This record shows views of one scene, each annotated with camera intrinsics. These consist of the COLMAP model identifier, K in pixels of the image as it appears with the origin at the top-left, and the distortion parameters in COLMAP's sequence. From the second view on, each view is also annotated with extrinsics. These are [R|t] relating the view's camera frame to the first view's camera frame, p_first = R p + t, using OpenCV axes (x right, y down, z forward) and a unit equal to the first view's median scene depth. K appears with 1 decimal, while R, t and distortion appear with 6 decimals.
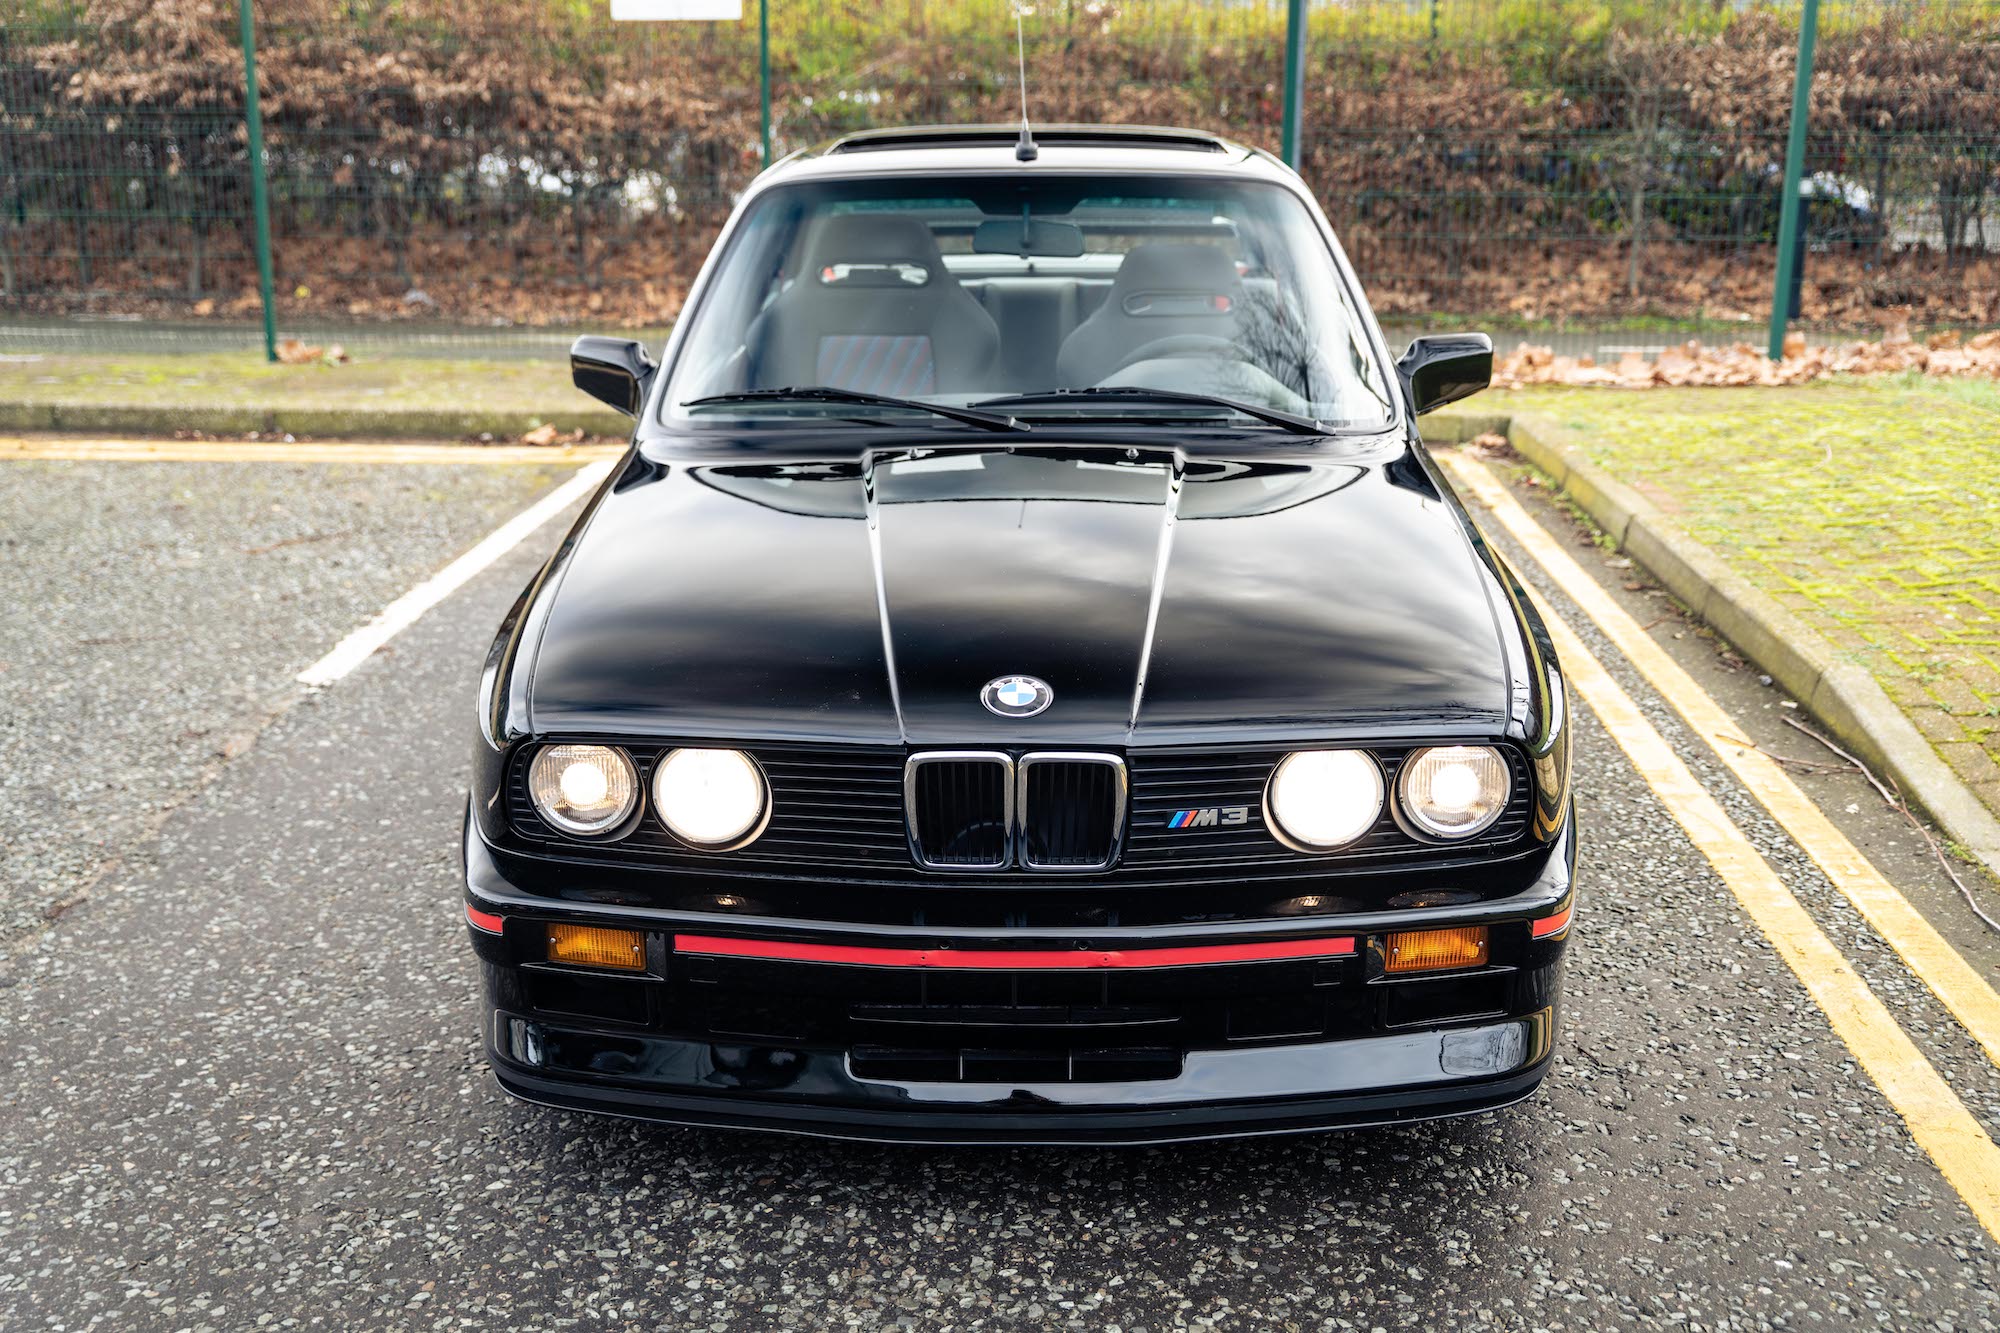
lens RADIAL K [[2074.6, 0, 988.5], [0, 2074.6, 665.2], [0, 0, 1]] dist [-0.001938, 0.000000]
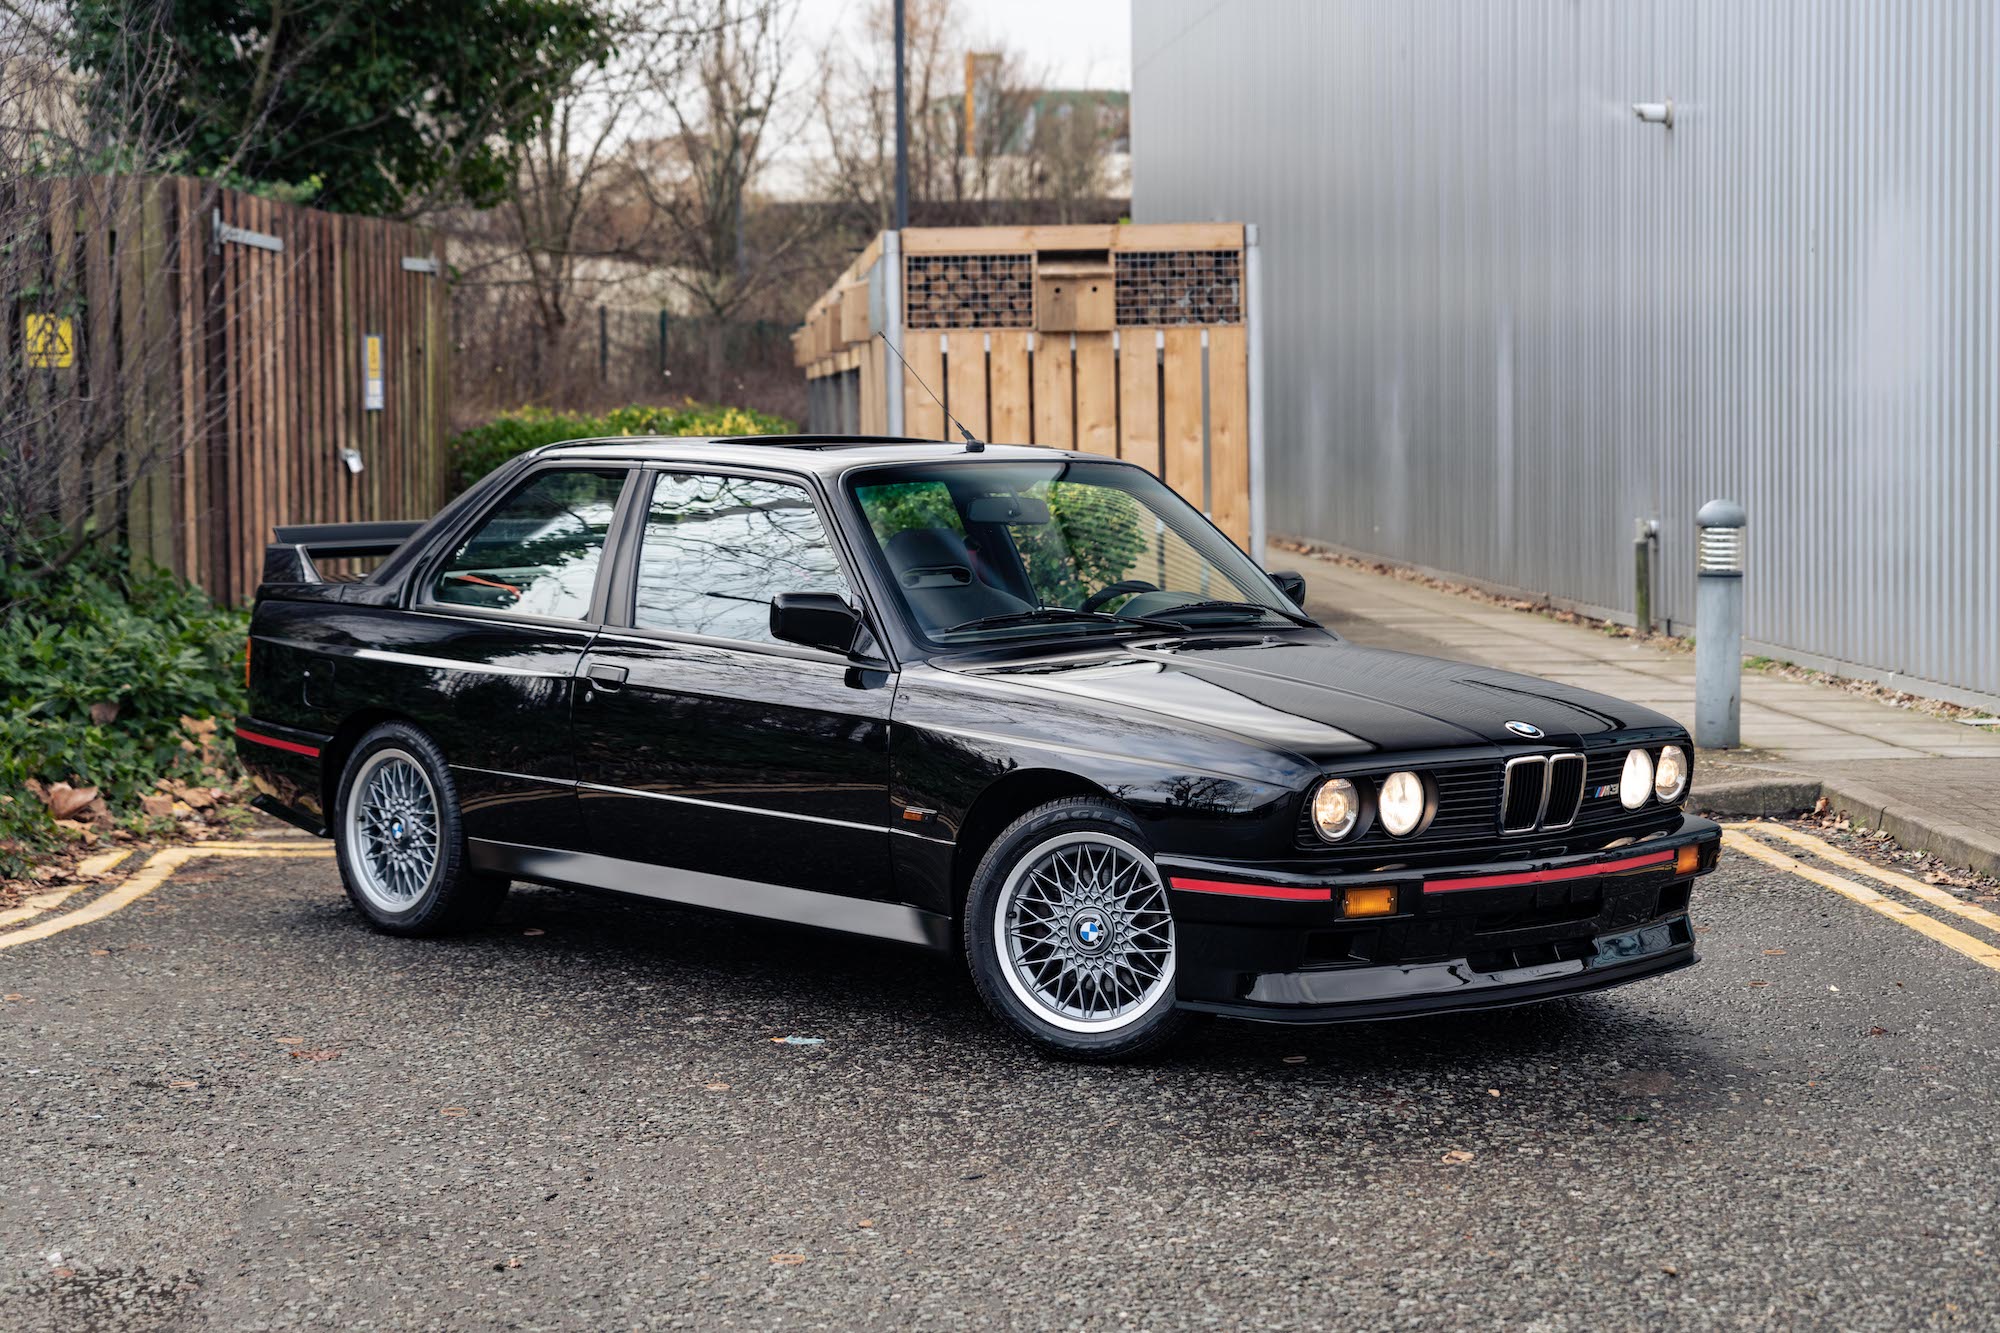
lens RADIAL K [[3646.2, 0, 1013.7], [0, 3646.2, 627.6], [0, 0, 1]] dist [-0.003688, 0.000000]
pose [[0.721241, -0.033599, 0.691869, -1.350309], [0.185698, 0.971640, -0.146397, 0.168219], [-0.667329, 0.234066, 0.707026, -0.499807]]
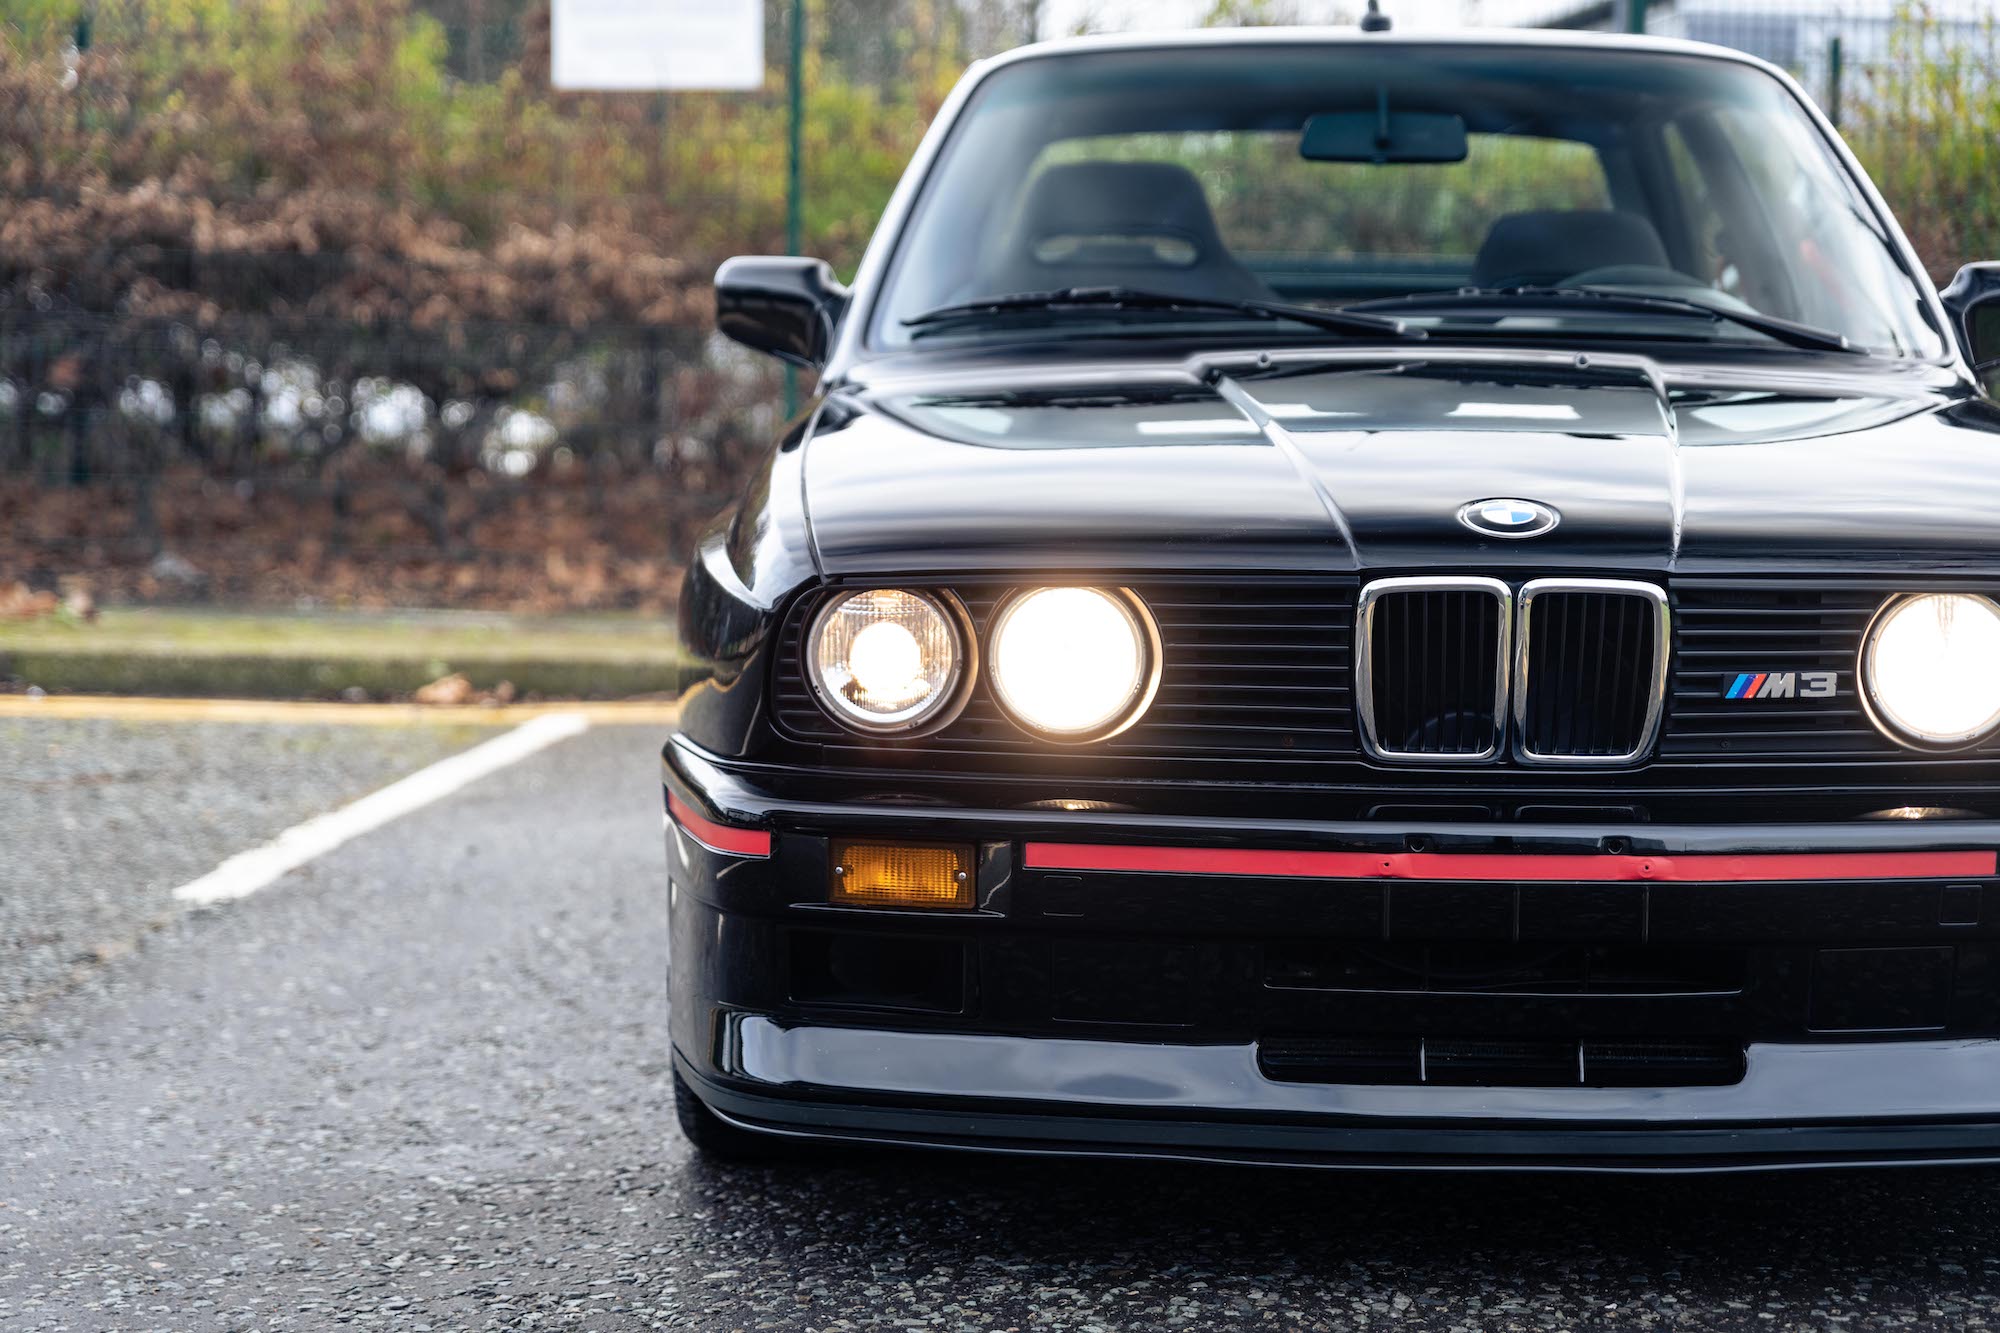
lens RADIAL K [[3646.2, 0, 992.9], [0, 3646.2, 657.7], [0, 0, 1]] dist [-0.003688, 0.000000]
pose [[0.999911, 0.011453, -0.006863, -0.087168], [-0.012581, 0.980338, -0.196922, 0.175972], [0.004472, 0.196991, 0.980395, -0.125186]]
